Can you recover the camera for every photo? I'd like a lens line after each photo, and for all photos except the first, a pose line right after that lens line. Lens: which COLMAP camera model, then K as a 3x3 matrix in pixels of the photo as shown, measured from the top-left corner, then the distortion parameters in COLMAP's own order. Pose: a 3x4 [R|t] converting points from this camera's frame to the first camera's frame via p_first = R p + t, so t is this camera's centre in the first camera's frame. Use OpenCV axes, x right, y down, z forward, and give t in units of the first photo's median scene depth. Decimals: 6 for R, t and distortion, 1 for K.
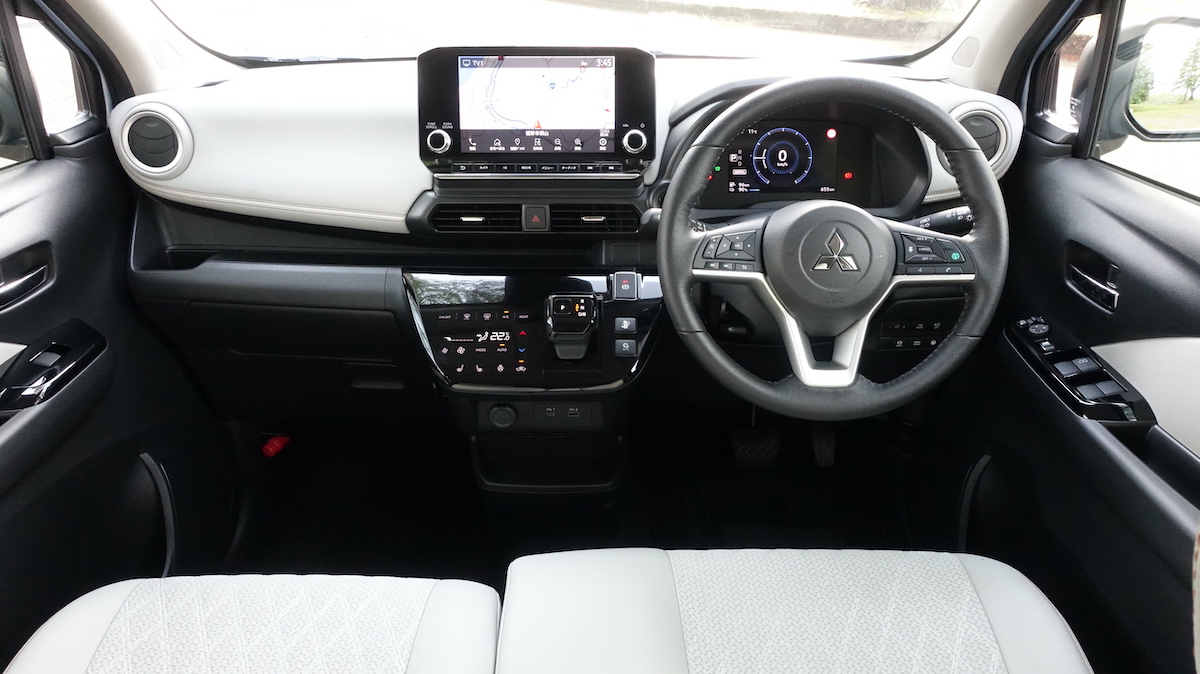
lens RADIAL K [[846.9, 0, 599.9], [0, 846.9, 337.5], [0, 0, 1]] dist [0.004477, -0.007524]
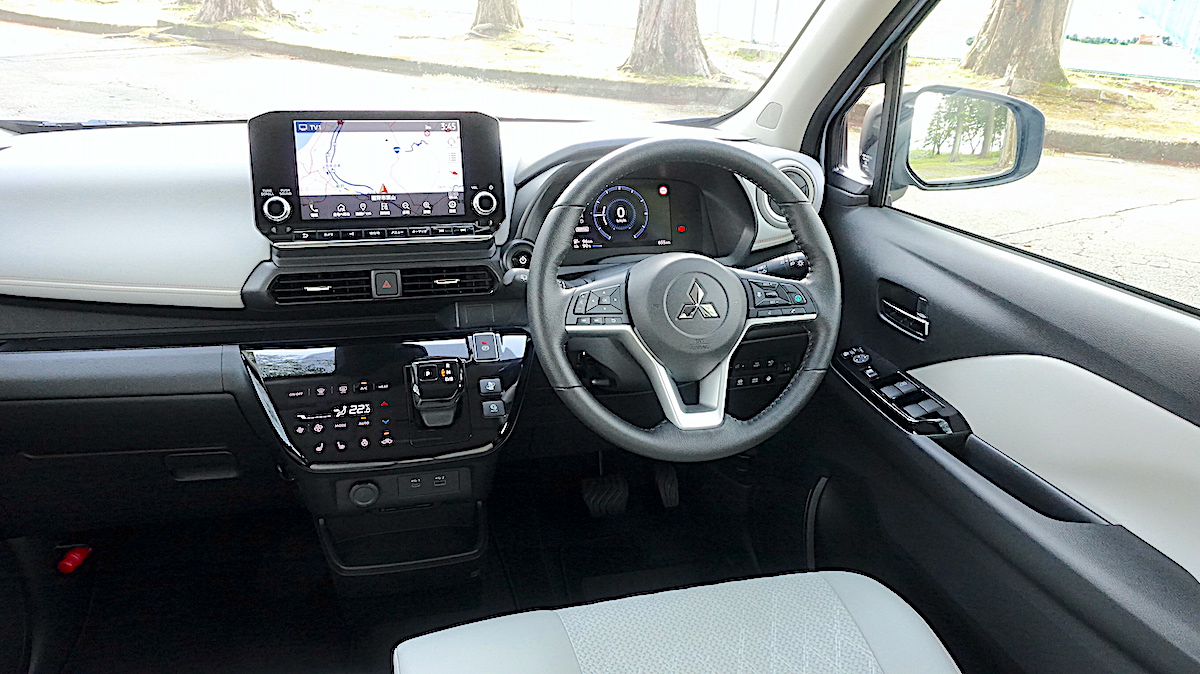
lens RADIAL K [[846.9, 0, 598.1], [0, 846.9, 334.6], [0, 0, 1]] dist [0.004477, -0.007524]
pose [[0.962917, -0.068741, 0.260893, -0.102590], [0.086405, 0.994637, -0.056840, -0.007798], [-0.255587, 0.077275, 0.963693, 0.009875]]
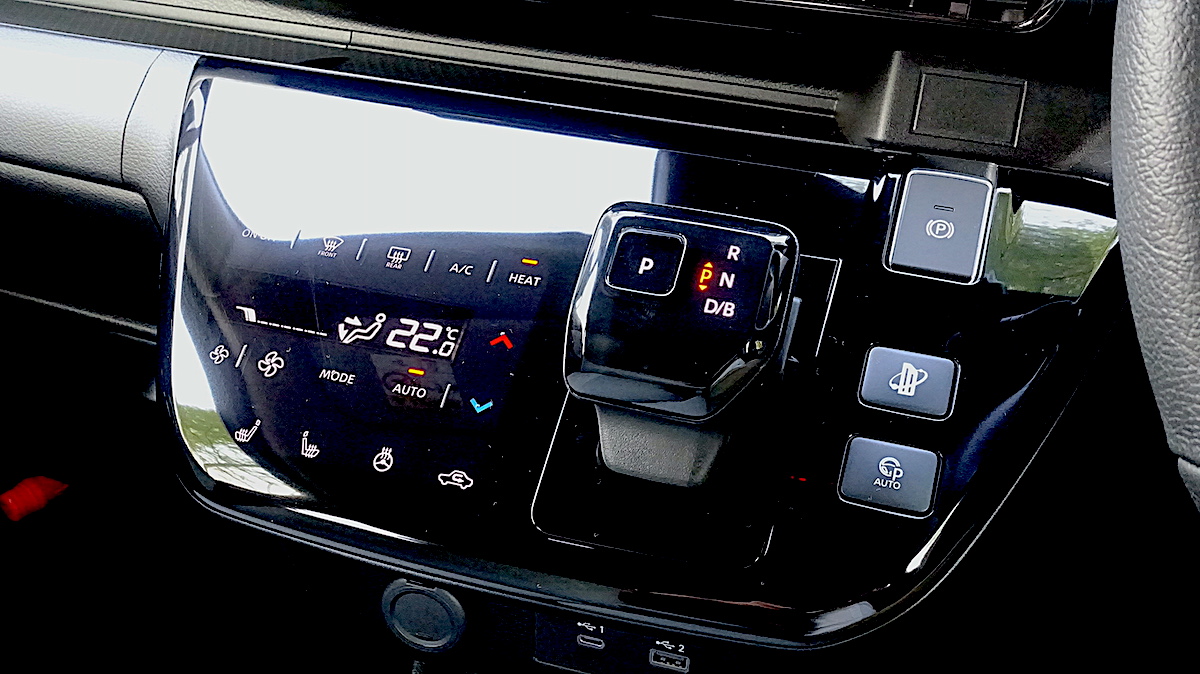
lens RADIAL K [[1321.8, 0, 599.8], [0, 1321.8, 336.9], [0, 0, 1]] dist [-0.020902, 0.000000]
pose [[0.952074, 0.173889, -0.251631, 0.038758], [-0.169600, 0.984749, 0.038805, -0.027092], [0.254541, 0.005731, 0.967045, 0.615336]]
